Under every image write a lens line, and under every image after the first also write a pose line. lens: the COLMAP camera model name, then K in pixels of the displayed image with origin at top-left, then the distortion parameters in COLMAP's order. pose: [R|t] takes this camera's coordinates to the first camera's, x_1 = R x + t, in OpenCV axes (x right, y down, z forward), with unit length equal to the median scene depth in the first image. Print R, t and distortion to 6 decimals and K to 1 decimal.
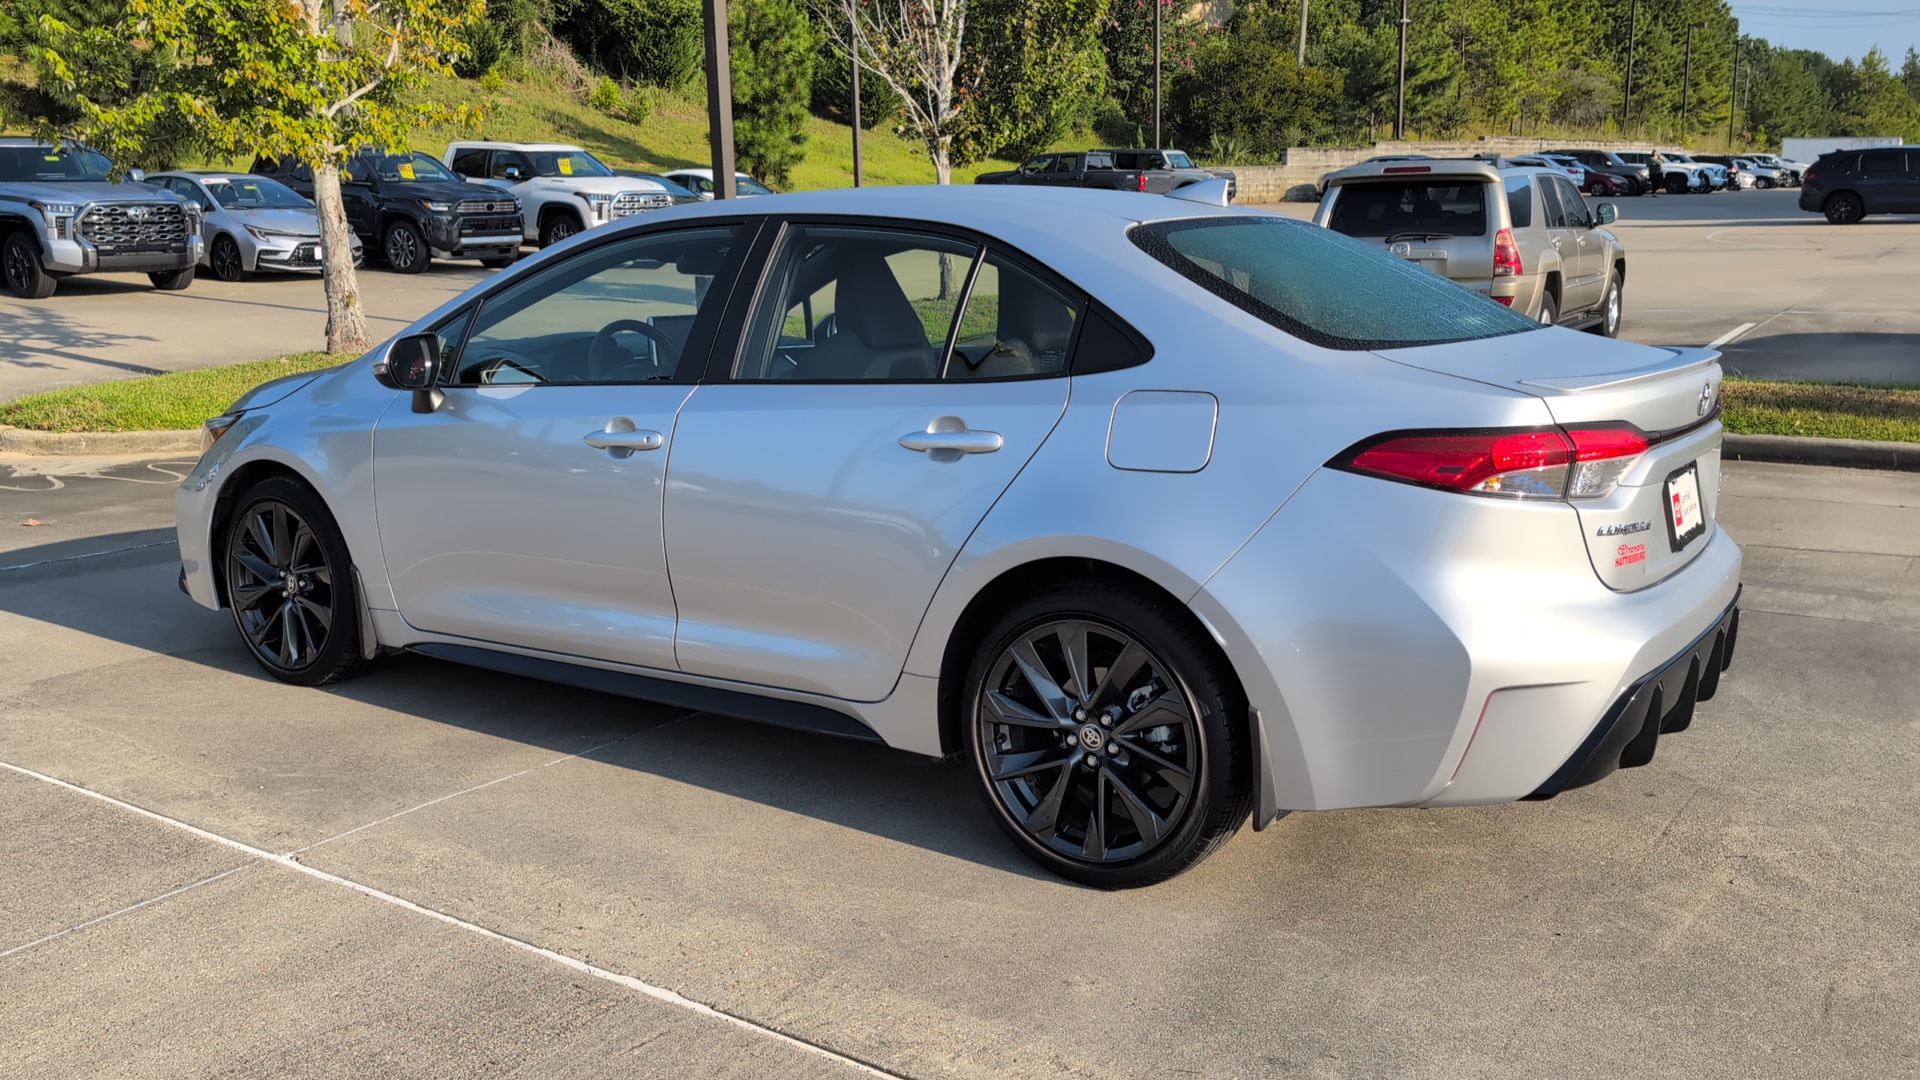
lens RADIAL K [[1634.6, 0, 967.6], [0, 1634.6, 538.6], [0, 0, 1]] dist [0.019957, -0.013888]
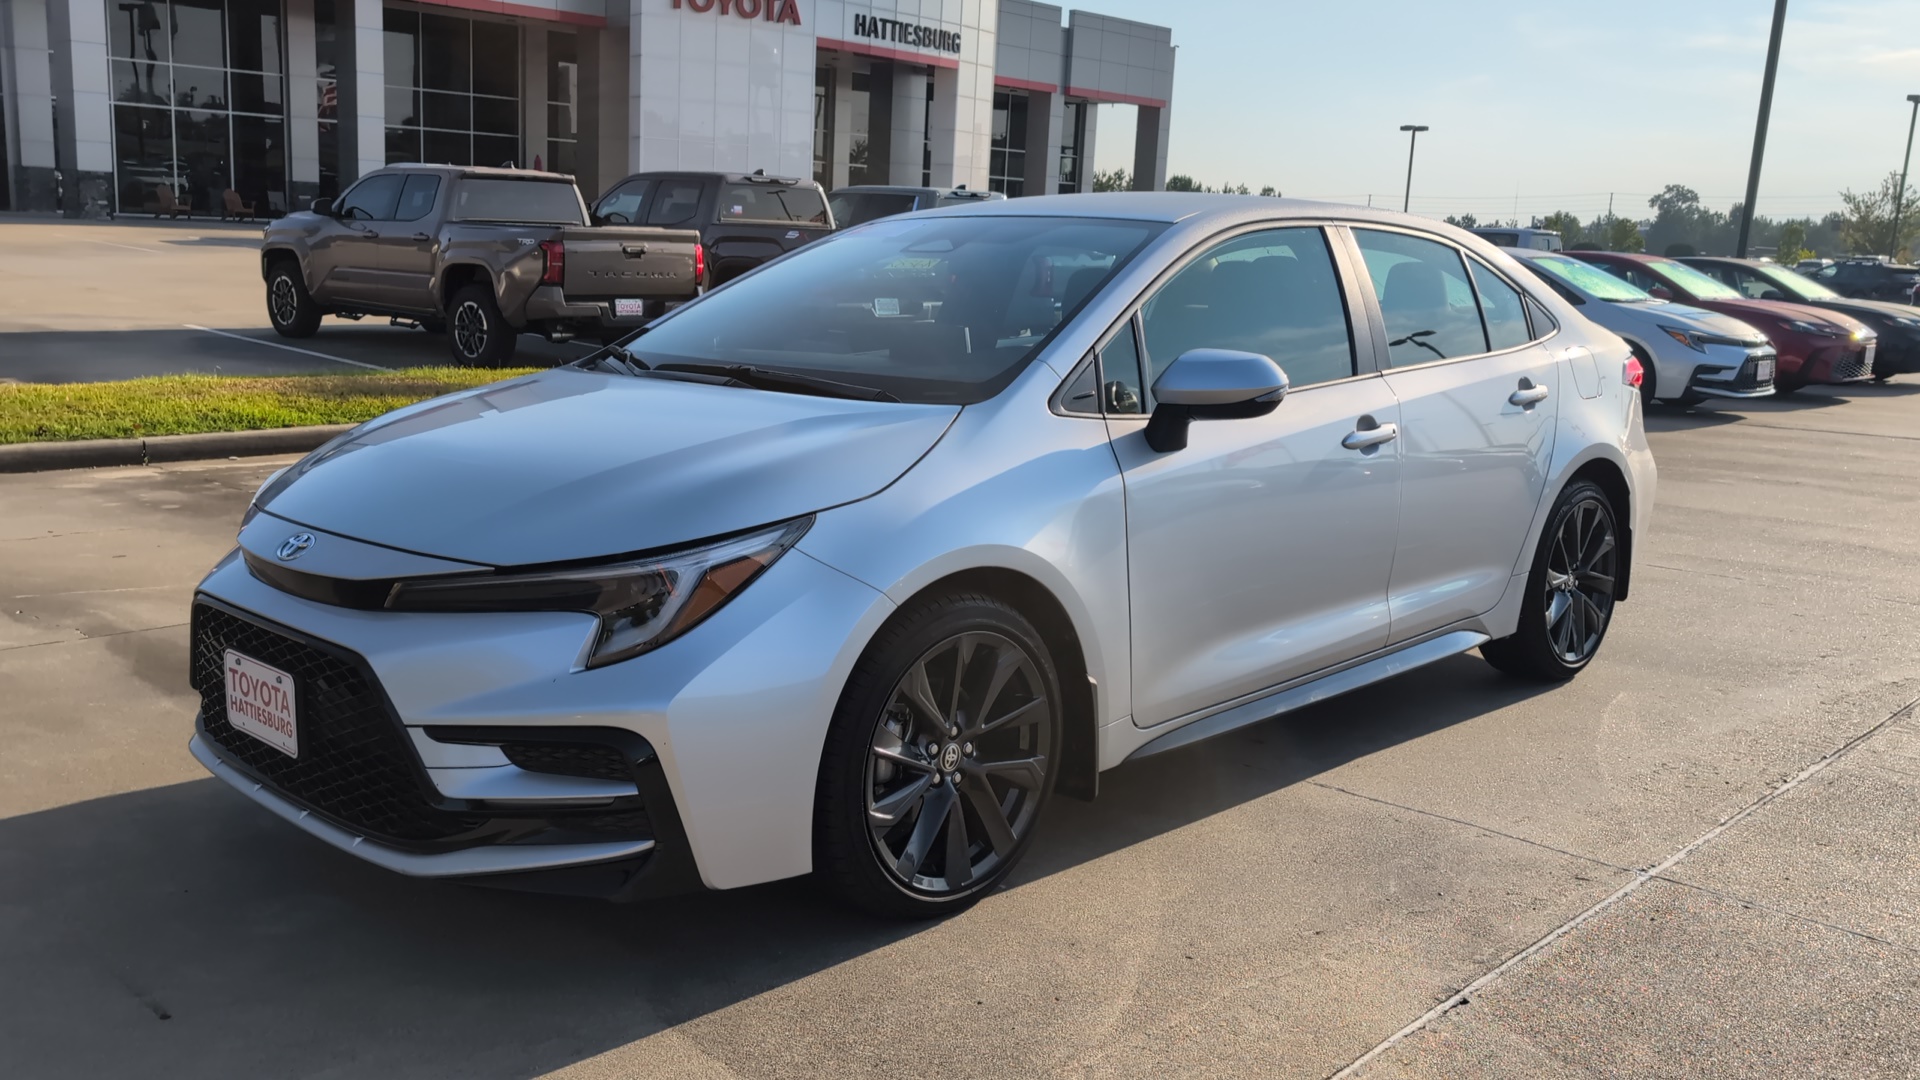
lens RADIAL K [[1634.6, 0, 956.6], [0, 1634.6, 529.5], [0, 0, 1]] dist [0.019957, -0.013888]
pose [[0.171625, -0.155125, 0.972872, -0.415178], [0.159353, 0.978892, 0.127974, -0.057570], [-0.972189, 0.133067, 0.192722, 0.349764]]
